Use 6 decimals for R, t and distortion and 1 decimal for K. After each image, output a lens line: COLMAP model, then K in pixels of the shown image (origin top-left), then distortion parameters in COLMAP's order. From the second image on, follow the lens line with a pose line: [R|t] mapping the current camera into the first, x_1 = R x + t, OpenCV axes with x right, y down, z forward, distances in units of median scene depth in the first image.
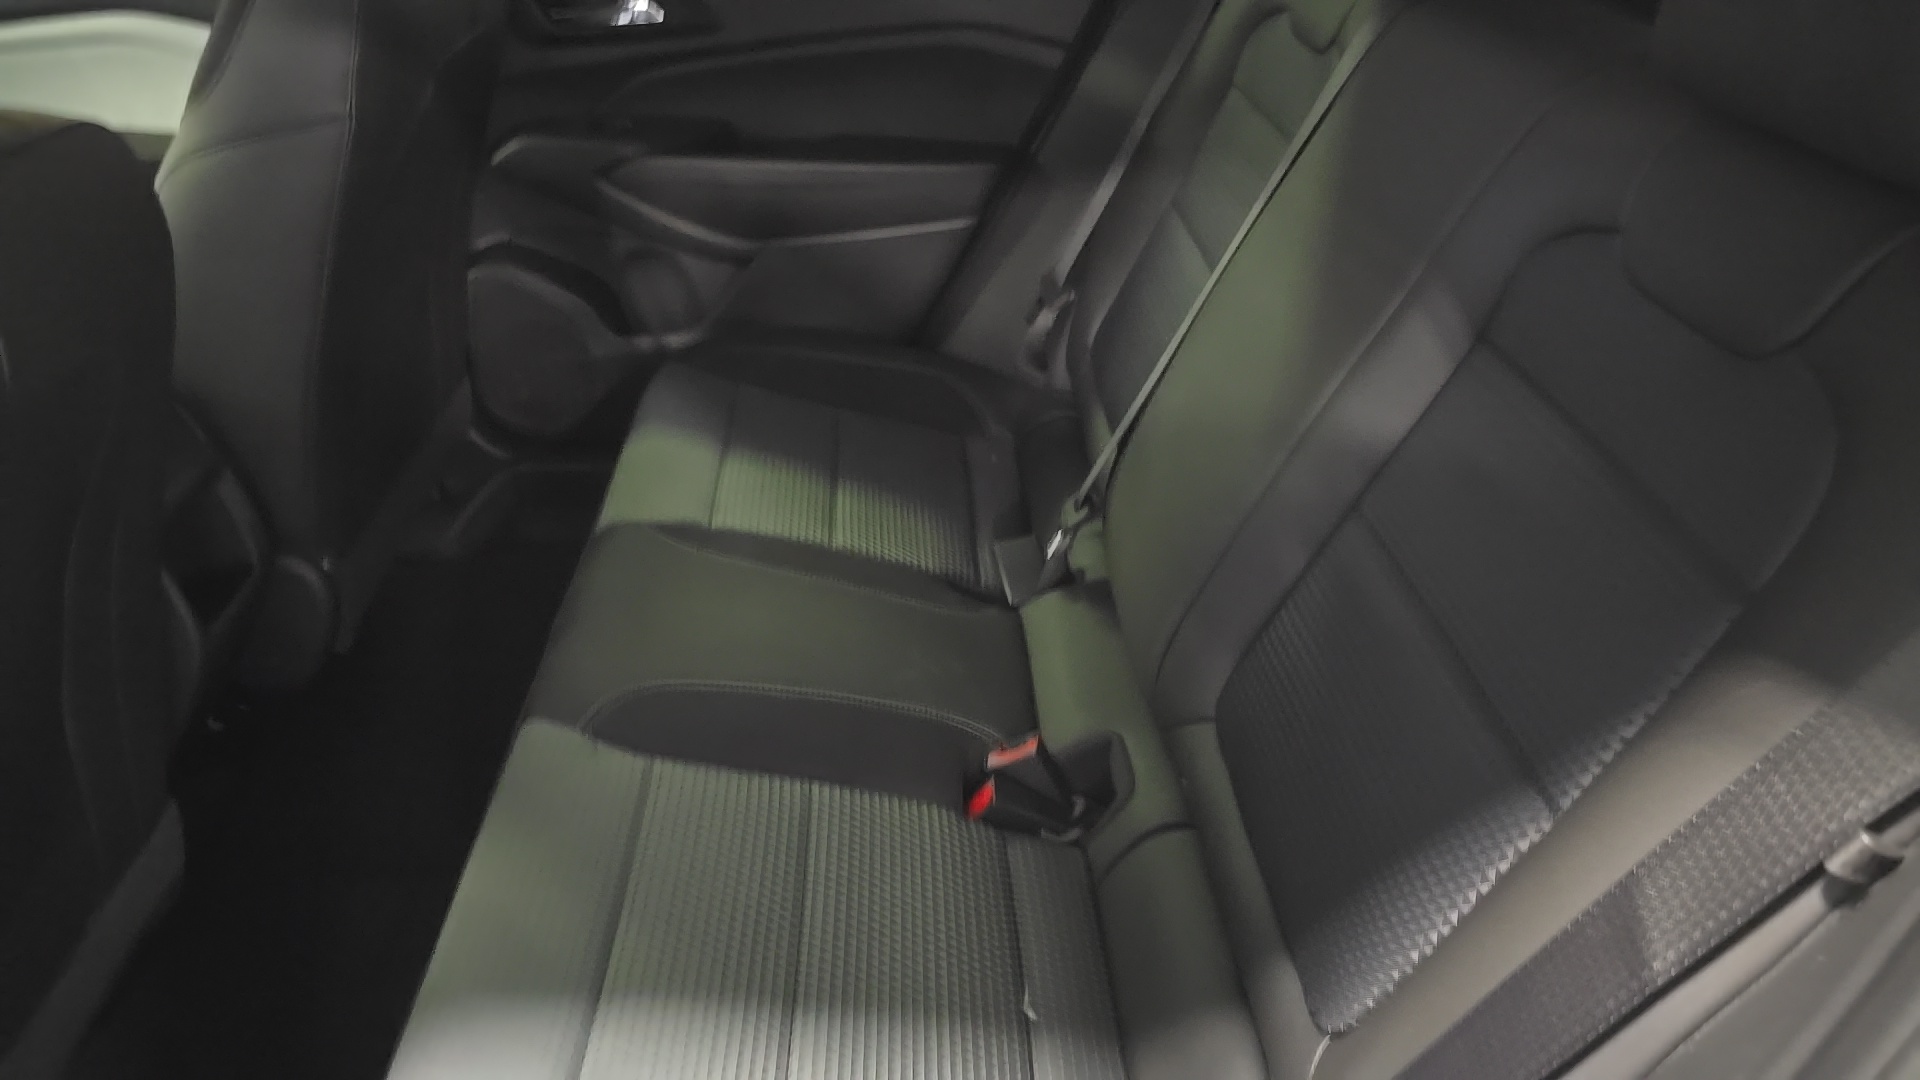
lens RADIAL K [[1274.0, 0, 962.9], [0, 1274.0, 551.8], [0, 0, 1]] dist [0.050293, -0.040901]
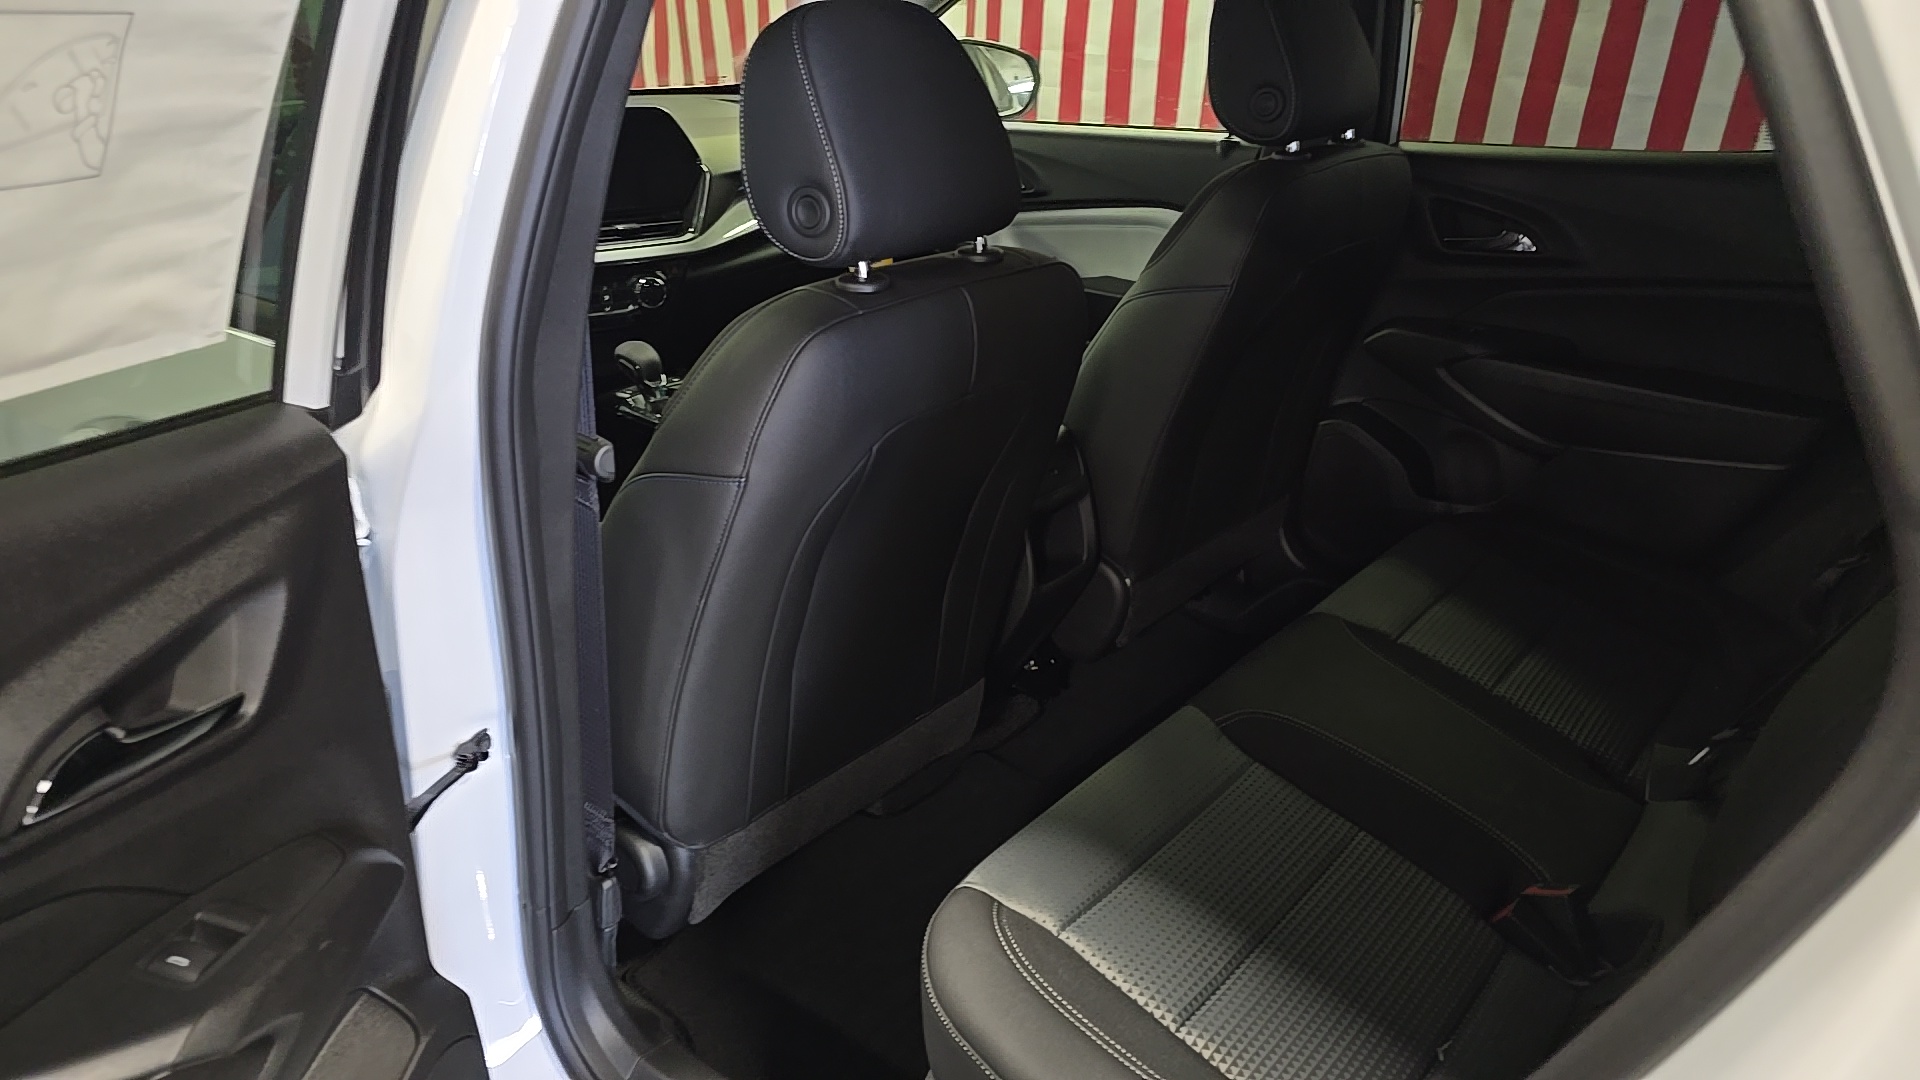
lens RADIAL K [[1274.0, 0, 967.3], [0, 1274.0, 537.0], [0, 0, 1]] dist [0.050293, -0.040901]
pose [[0.734048, 0.256477, -0.628803, 0.246725], [-0.353870, 0.934753, -0.031829, 0.071613], [0.579612, 0.245878, 0.776913, -0.206871]]
